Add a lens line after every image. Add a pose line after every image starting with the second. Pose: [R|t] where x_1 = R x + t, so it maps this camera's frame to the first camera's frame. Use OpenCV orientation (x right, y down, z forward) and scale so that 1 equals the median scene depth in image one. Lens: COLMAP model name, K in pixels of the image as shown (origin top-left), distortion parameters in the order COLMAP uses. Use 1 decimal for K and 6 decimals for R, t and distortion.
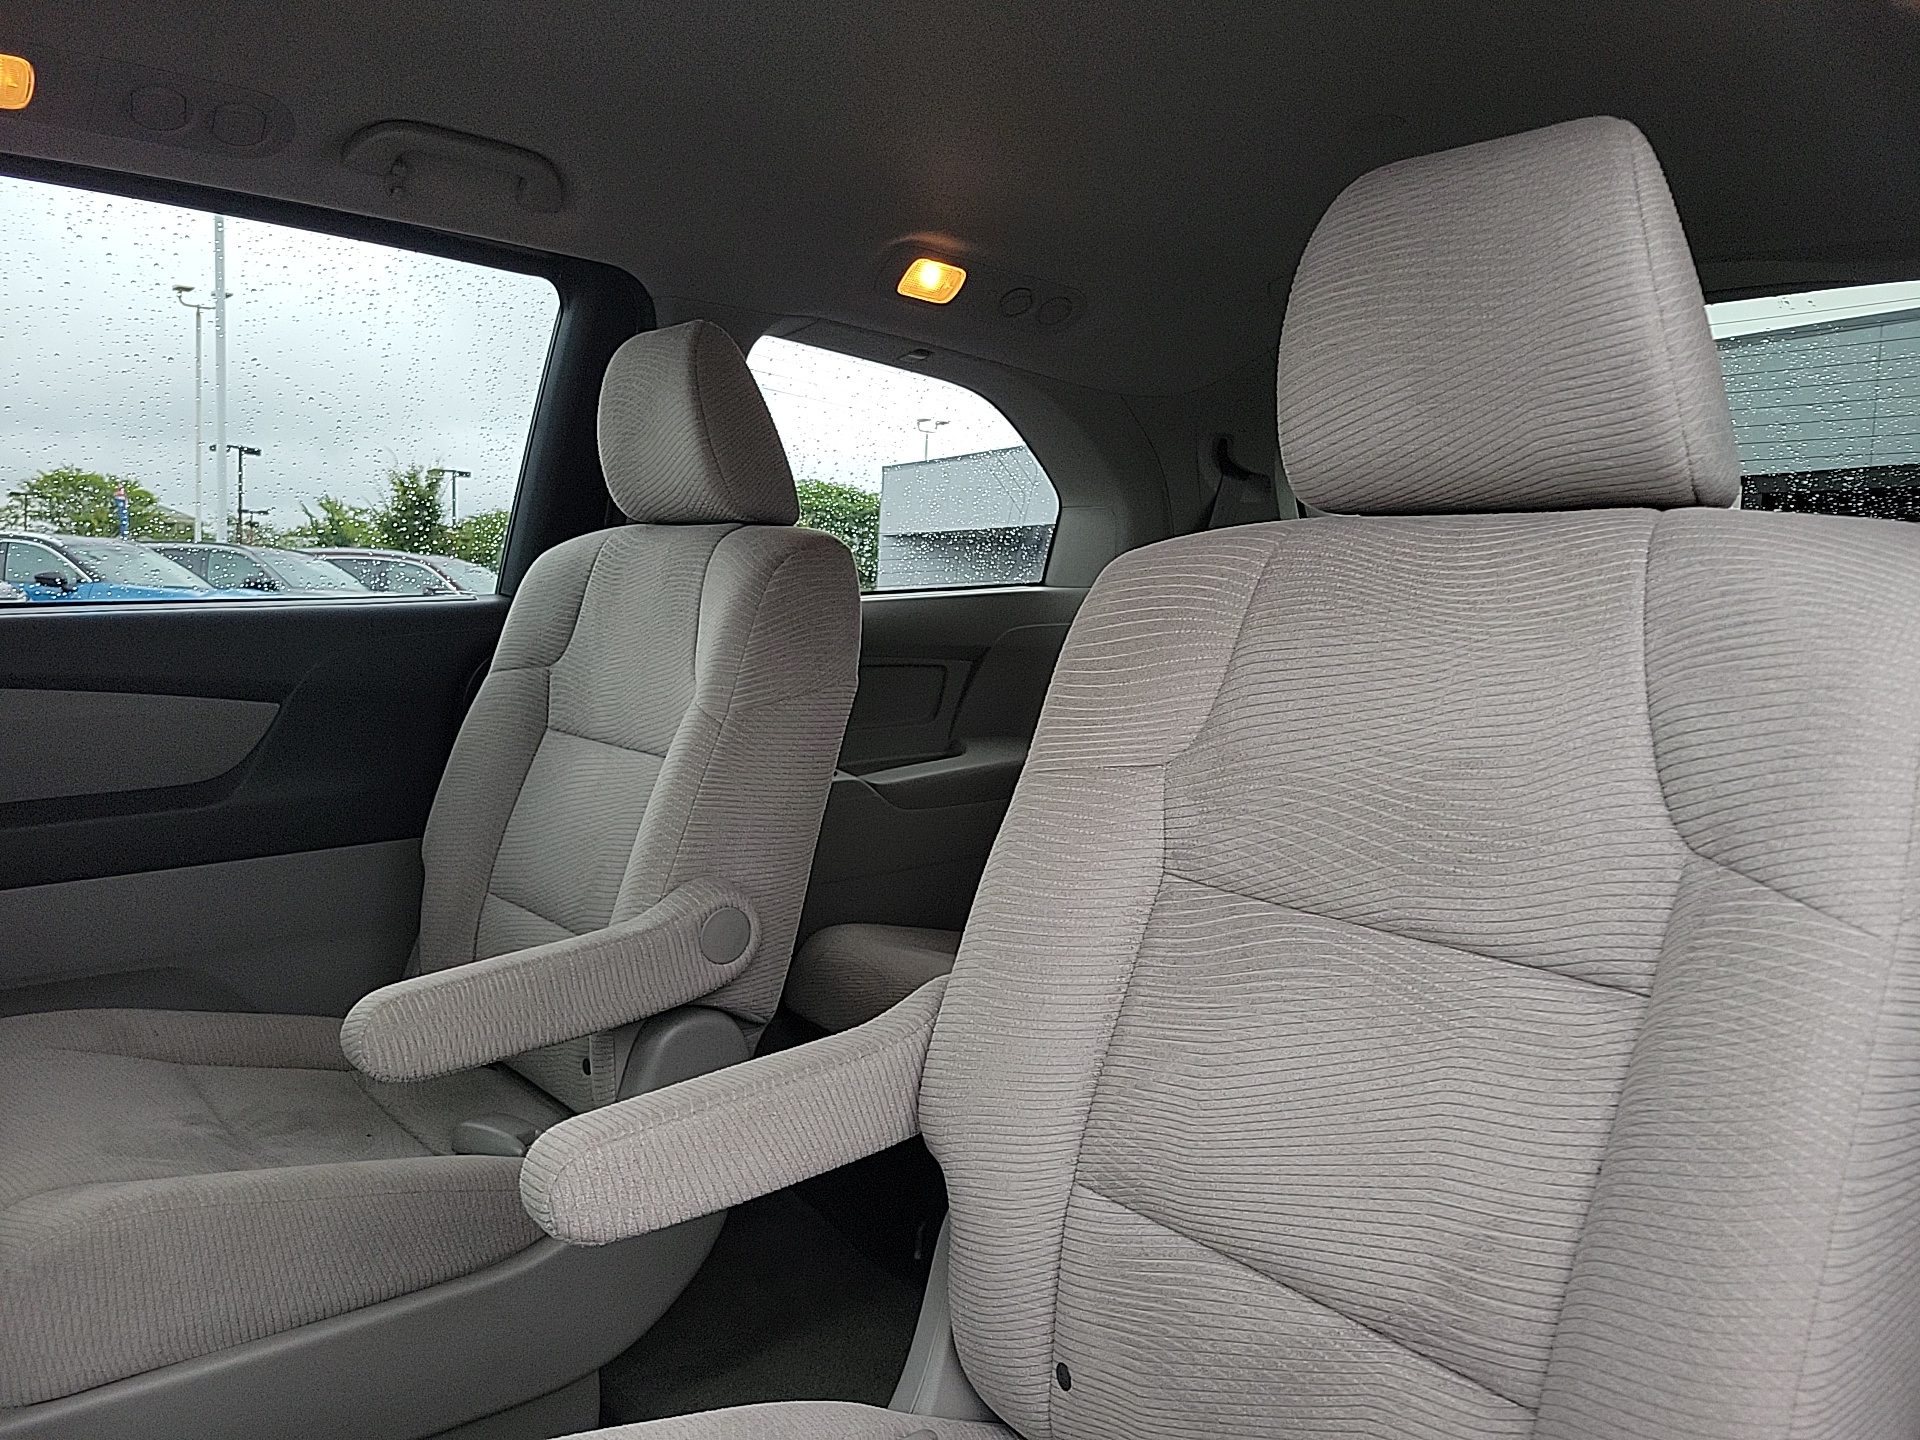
lens RADIAL K [[1440.5, 0, 973.1], [0, 1440.5, 706.7], [0, 0, 1]] dist [0.047098, -0.034319]
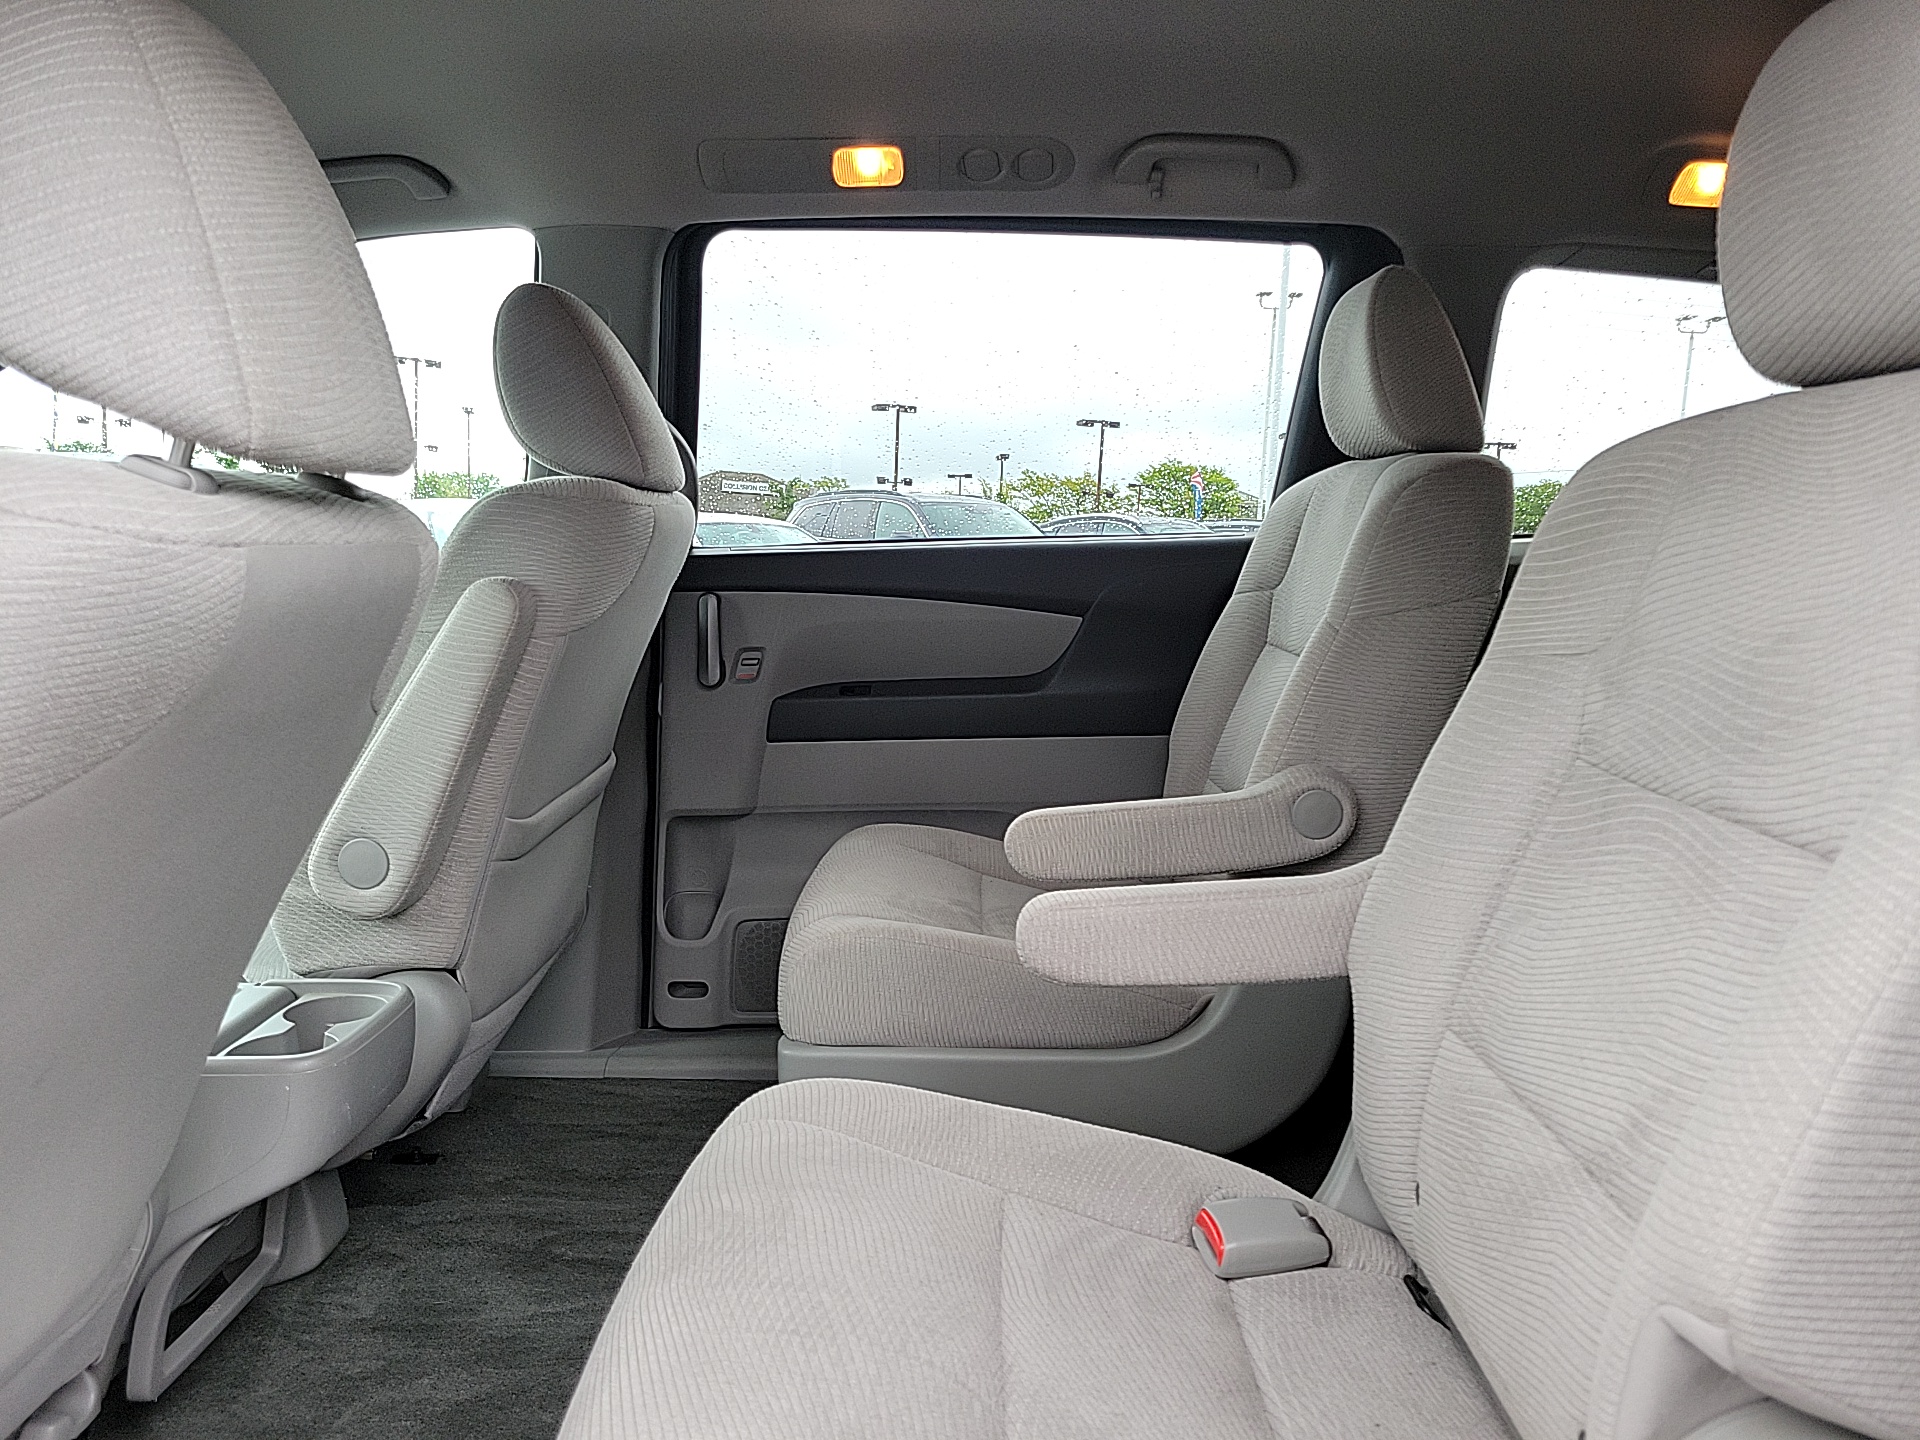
lens RADIAL K [[1440.5, 0, 948.9], [0, 1440.5, 733.2], [0, 0, 1]] dist [0.047098, -0.034319]
pose [[0.759869, 0.074621, -0.645780, 0.473299], [-0.052446, 0.997189, 0.053515, 0.068584], [0.647958, -0.006795, 0.761646, -0.074989]]
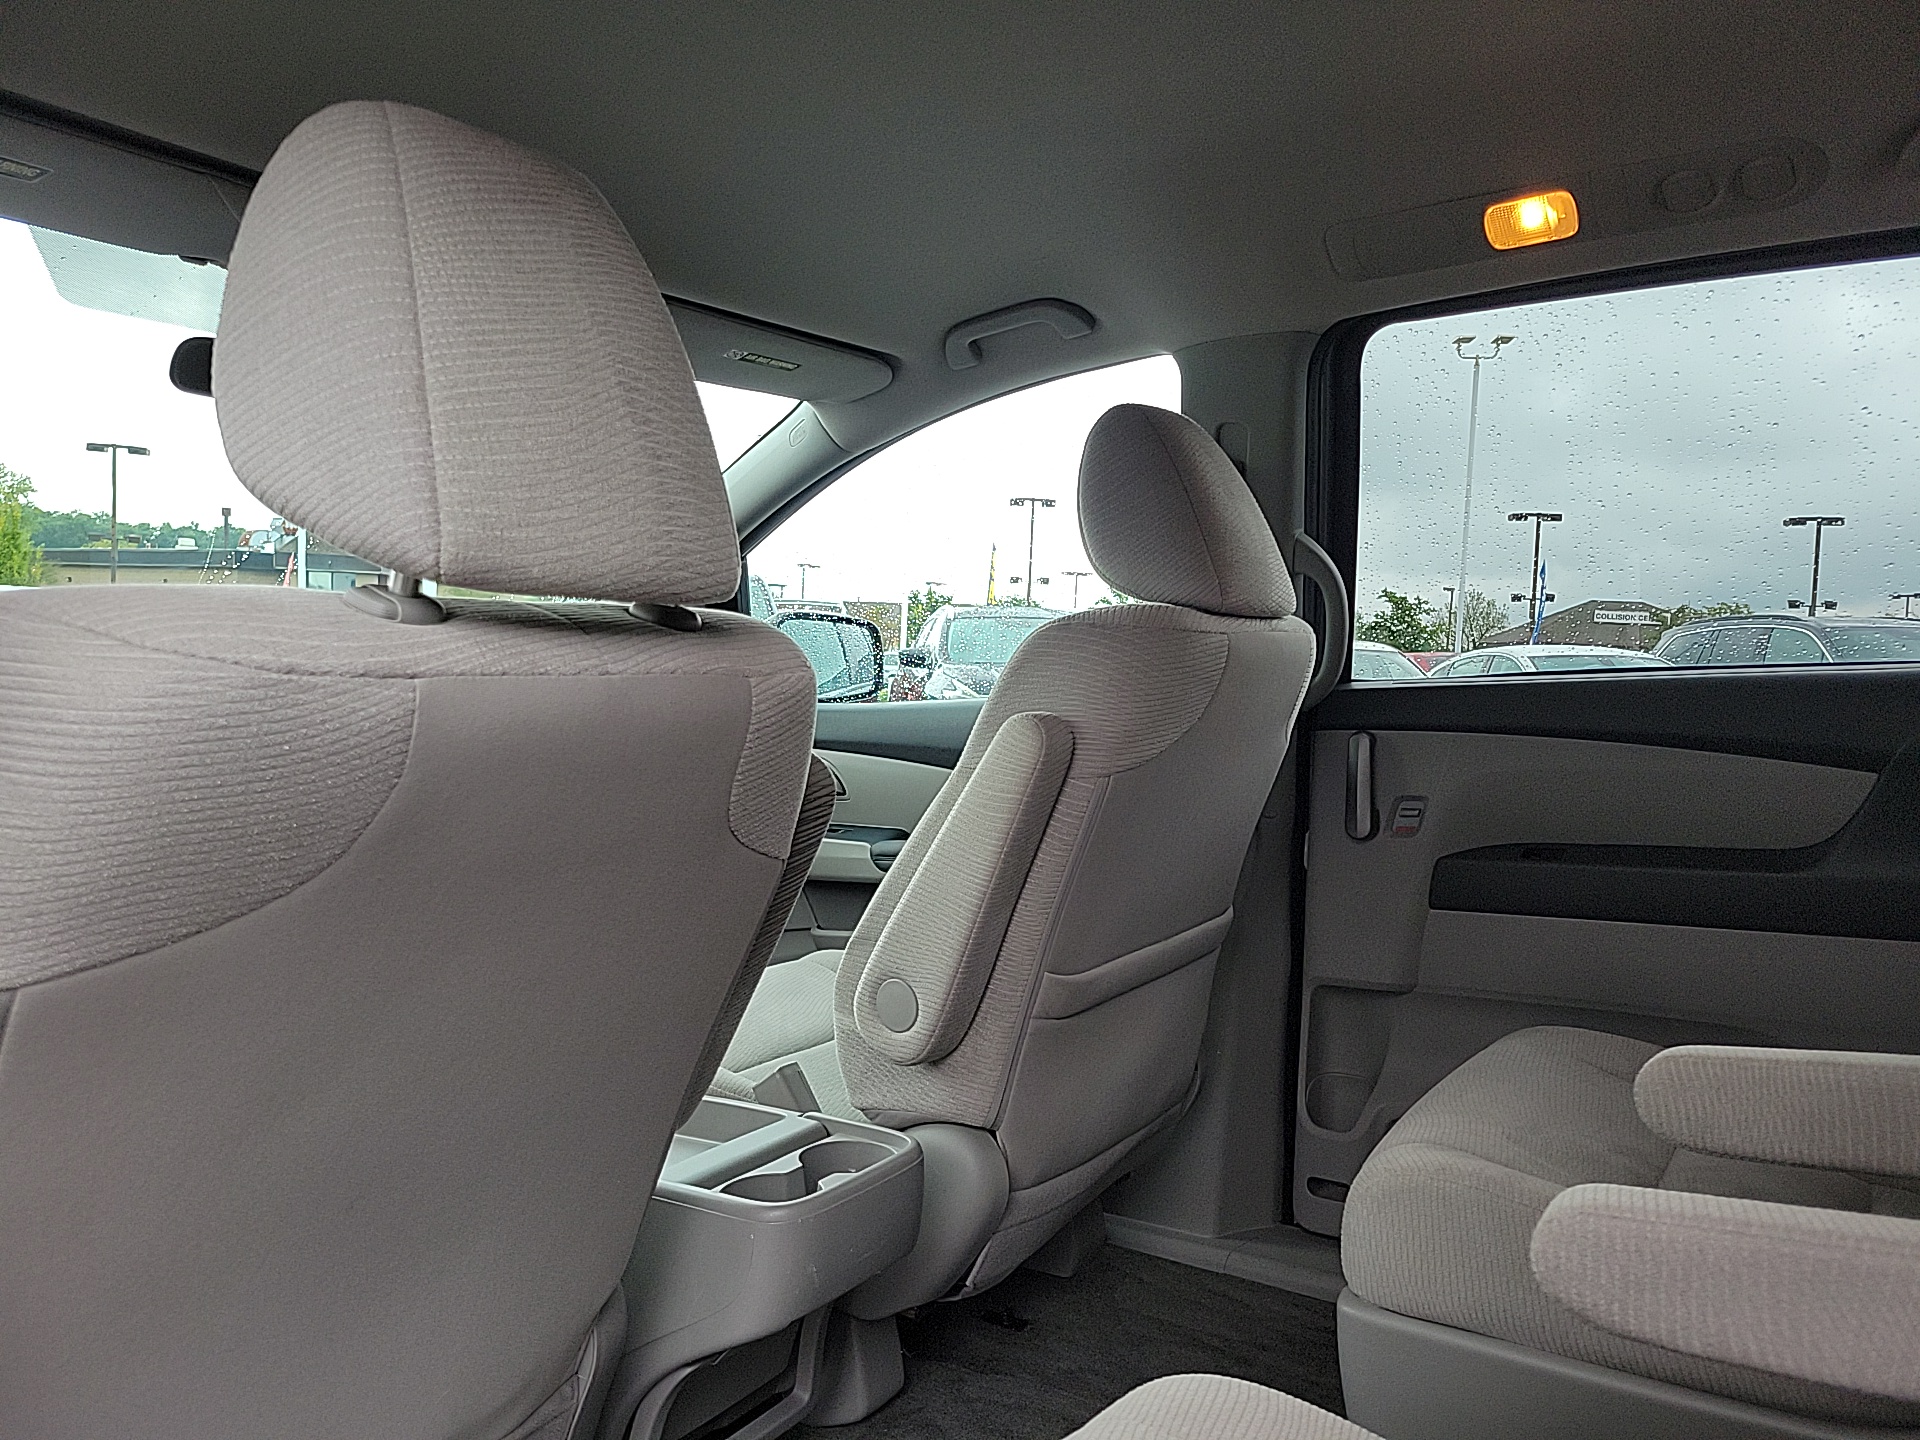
lens RADIAL K [[1440.5, 0, 942.4], [0, 1440.5, 728.1], [0, 0, 1]] dist [0.047098, -0.034319]
pose [[0.285329, 0.020659, -0.958207, 0.443695], [-0.082272, 0.996605, -0.003012, 0.037406], [0.954892, 0.079693, 0.286060, 0.301967]]
